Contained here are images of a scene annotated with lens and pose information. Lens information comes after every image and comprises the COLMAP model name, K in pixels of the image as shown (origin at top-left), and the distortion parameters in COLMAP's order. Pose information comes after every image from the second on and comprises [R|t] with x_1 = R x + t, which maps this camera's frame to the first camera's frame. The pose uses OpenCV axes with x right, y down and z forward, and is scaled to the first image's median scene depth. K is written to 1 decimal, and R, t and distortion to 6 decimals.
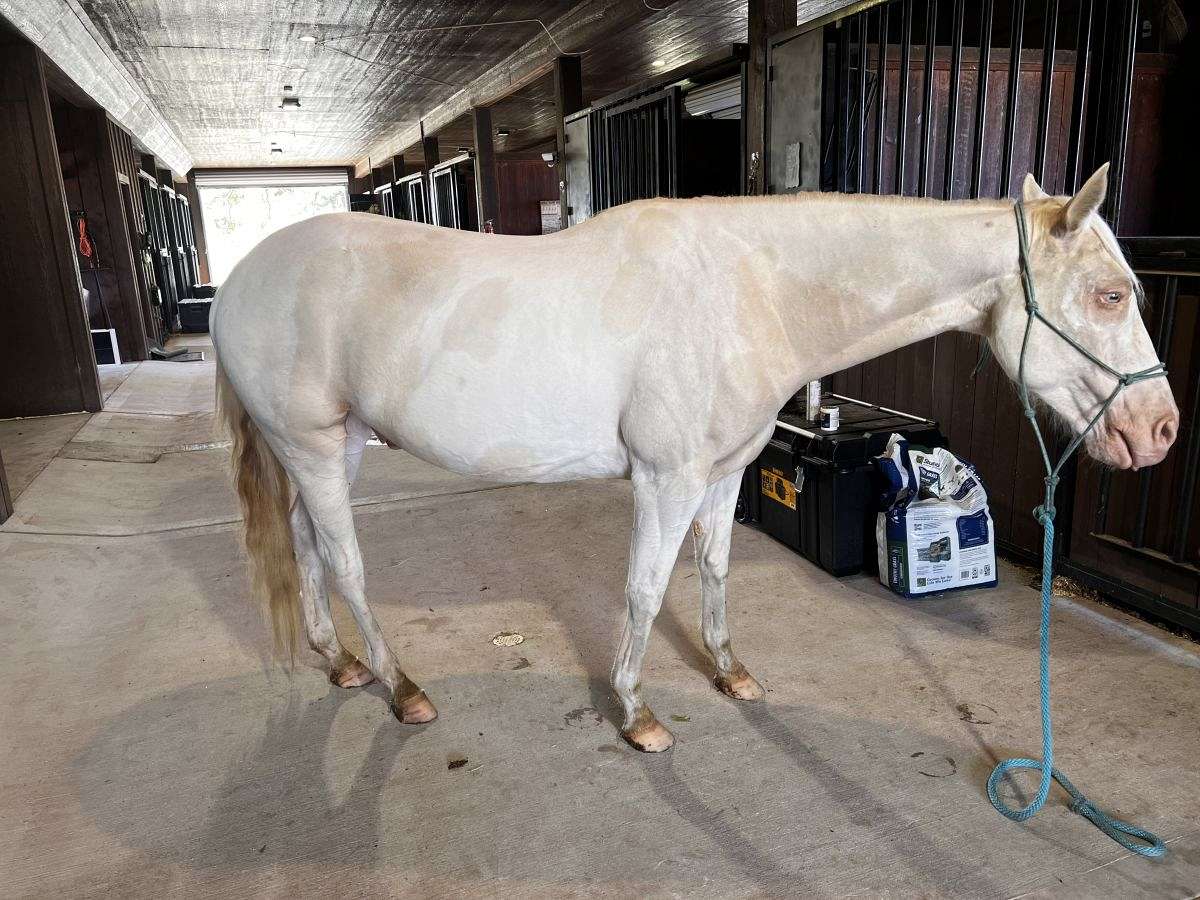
lens RADIAL K [[864.0, 0, 586.3], [0, 864.0, 444.6], [0, 0, 1]] dist [0.048580, -0.047632]
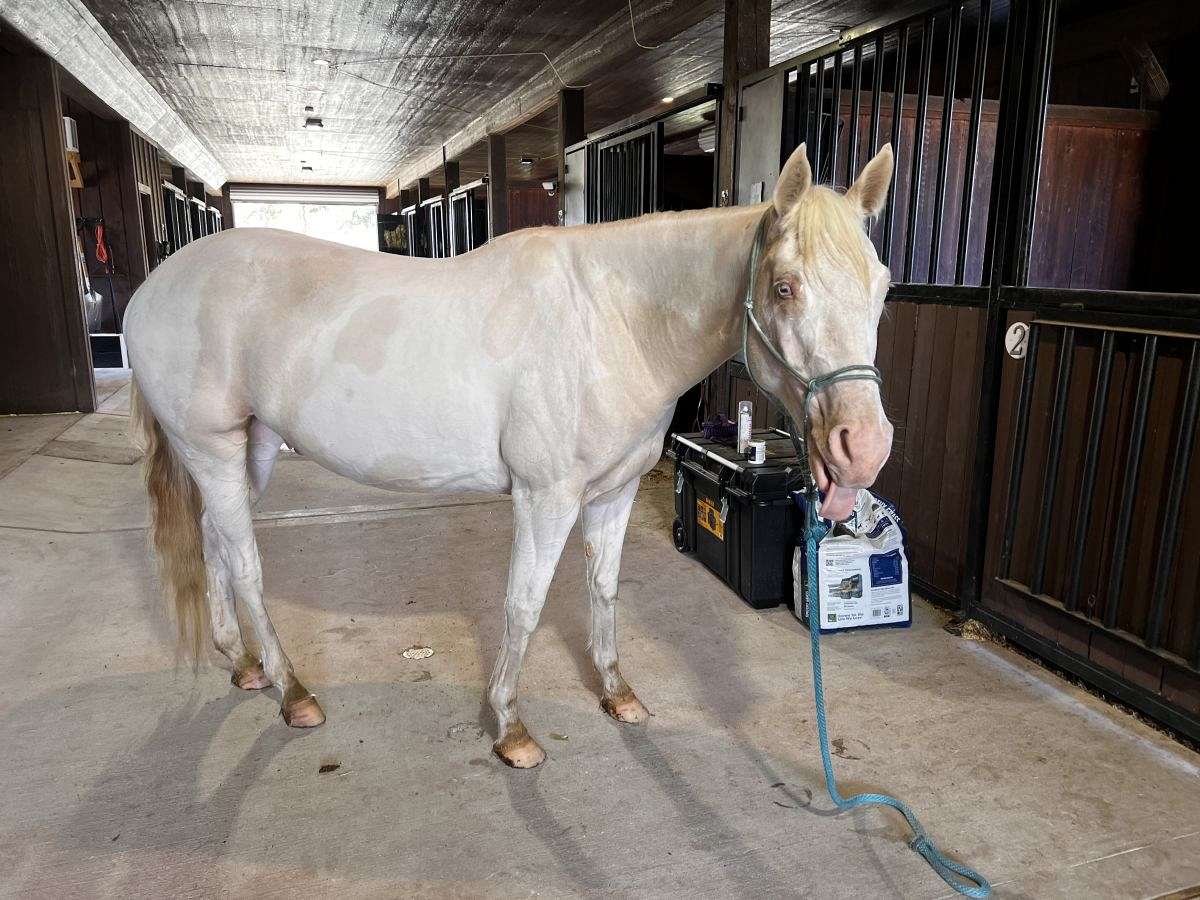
lens RADIAL K [[864.0, 0, 586.3], [0, 864.0, 444.6], [0, 0, 1]] dist [0.048580, -0.047632]
pose [[0.998397, 0.051214, -0.024095, 0.115804], [-0.051961, 0.998153, -0.031471, 0.004310], [0.022439, 0.032672, 0.999214, -0.017244]]
